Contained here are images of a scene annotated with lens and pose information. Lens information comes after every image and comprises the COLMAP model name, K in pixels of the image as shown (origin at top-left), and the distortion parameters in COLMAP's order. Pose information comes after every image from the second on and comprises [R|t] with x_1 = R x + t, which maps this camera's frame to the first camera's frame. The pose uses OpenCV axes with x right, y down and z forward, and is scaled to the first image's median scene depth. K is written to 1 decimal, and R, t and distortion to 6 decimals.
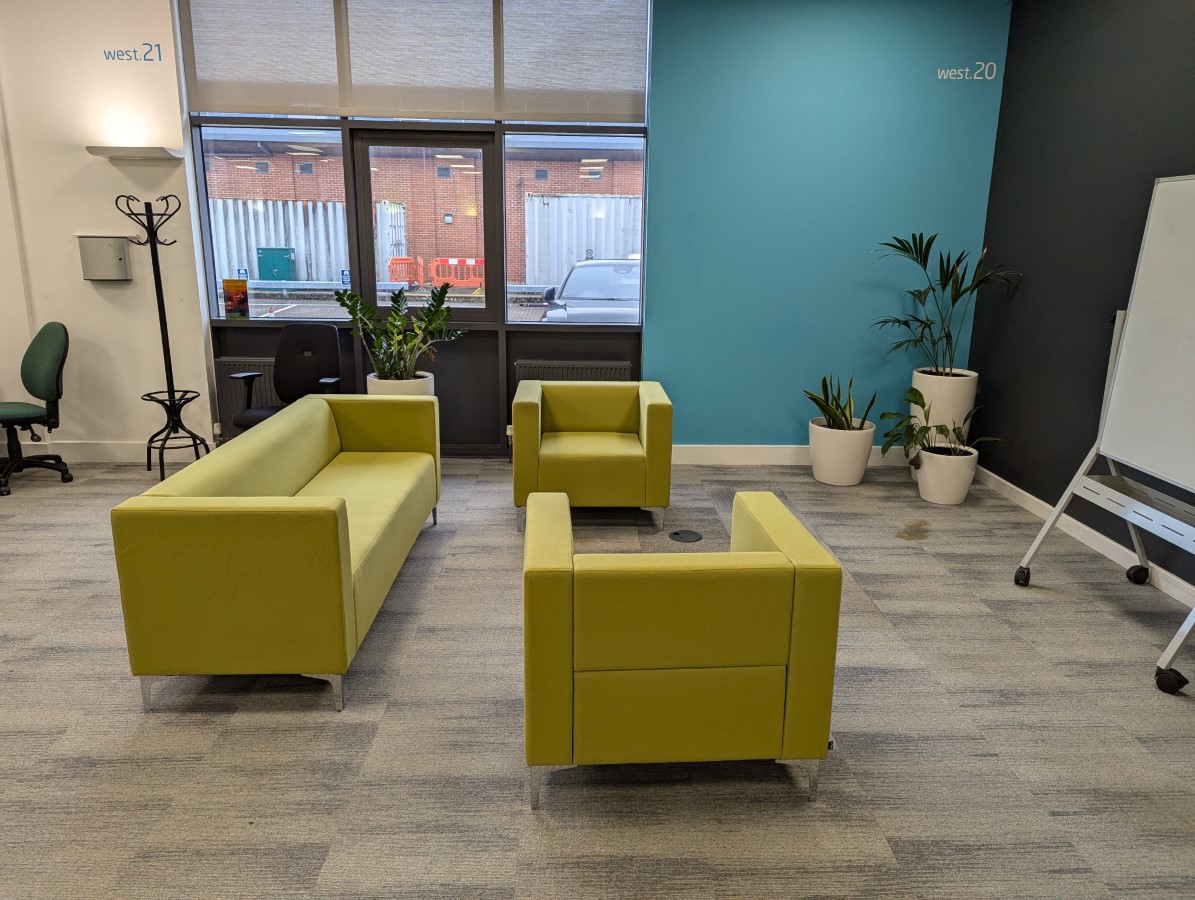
lens RADIAL K [[852.8, 0, 601.4], [0, 852.8, 443.8], [0, 0, 1]] dist [0.053907, -0.043114]
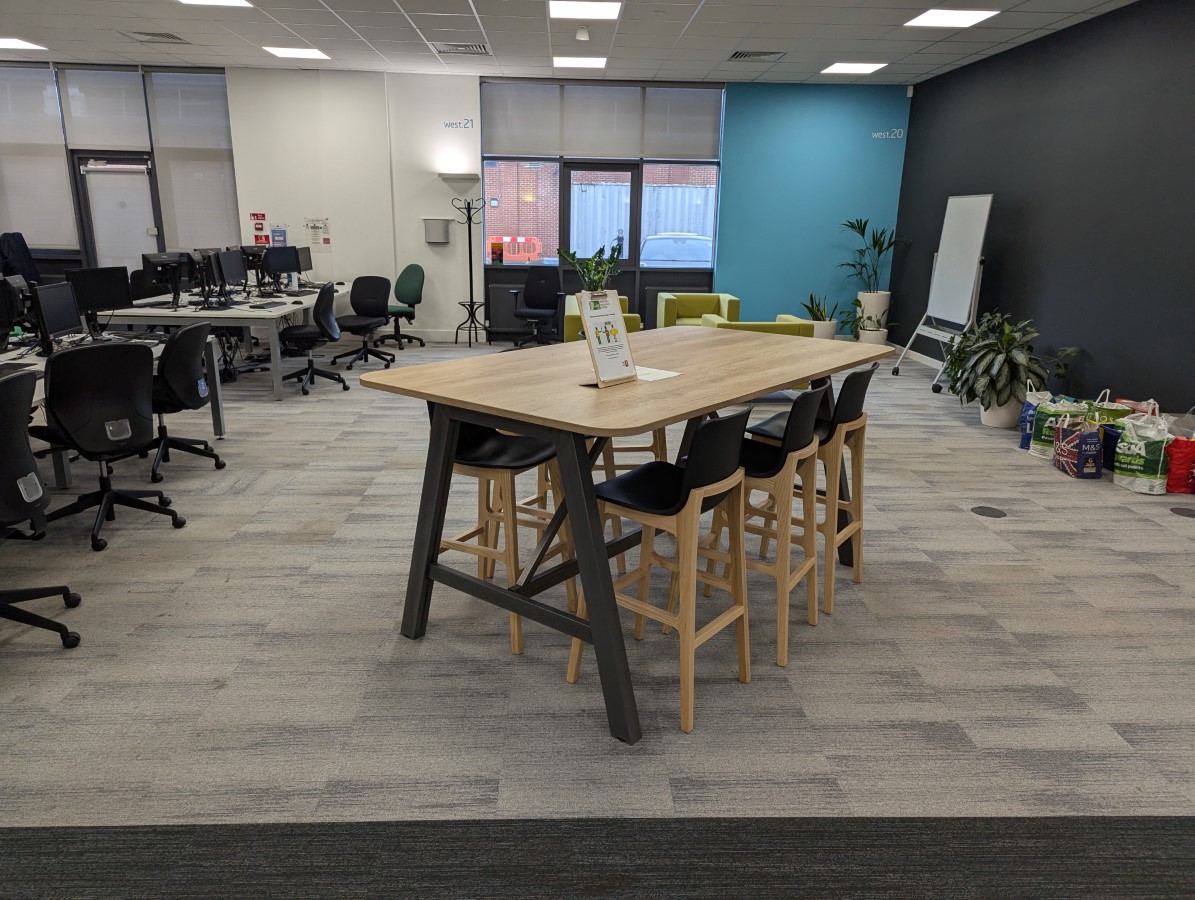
lens RADIAL K [[852.8, 0, 598.1], [0, 852.8, 452.4], [0, 0, 1]] dist [0.053907, -0.043114]
pose [[0.999949, 0.002842, 0.009644, -0.229764], [-0.003127, 0.999554, 0.029693, 0.215616], [-0.009555, -0.029722, 0.999513, -0.903520]]
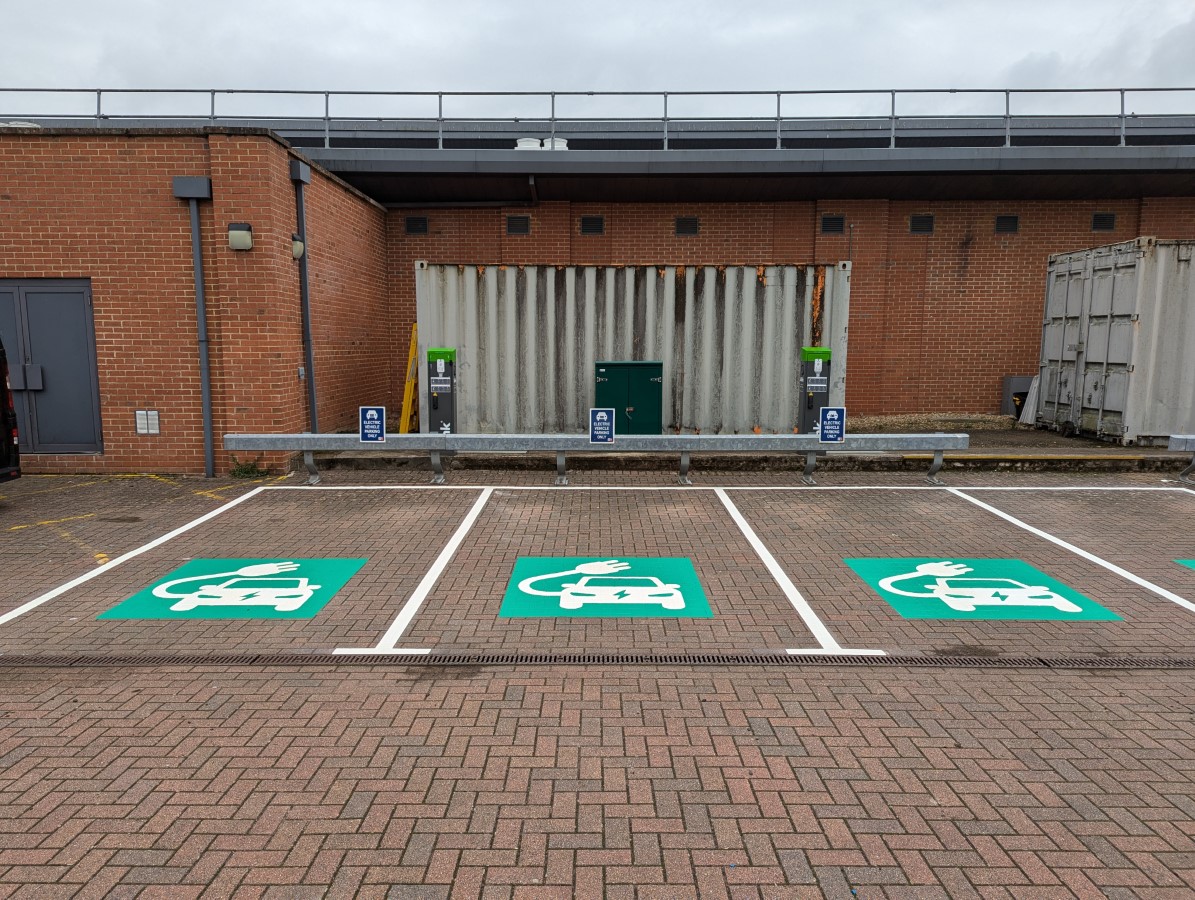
lens RADIAL K [[852.8, 0, 593.0], [0, 852.8, 456.2], [0, 0, 1]] dist [0.053907, -0.043114]
pose [[0.999515, -0.010335, -0.029363, -0.393332], [0.007175, 0.994368, -0.105744, -0.127161], [0.030291, 0.105482, 0.993960, 0.538410]]
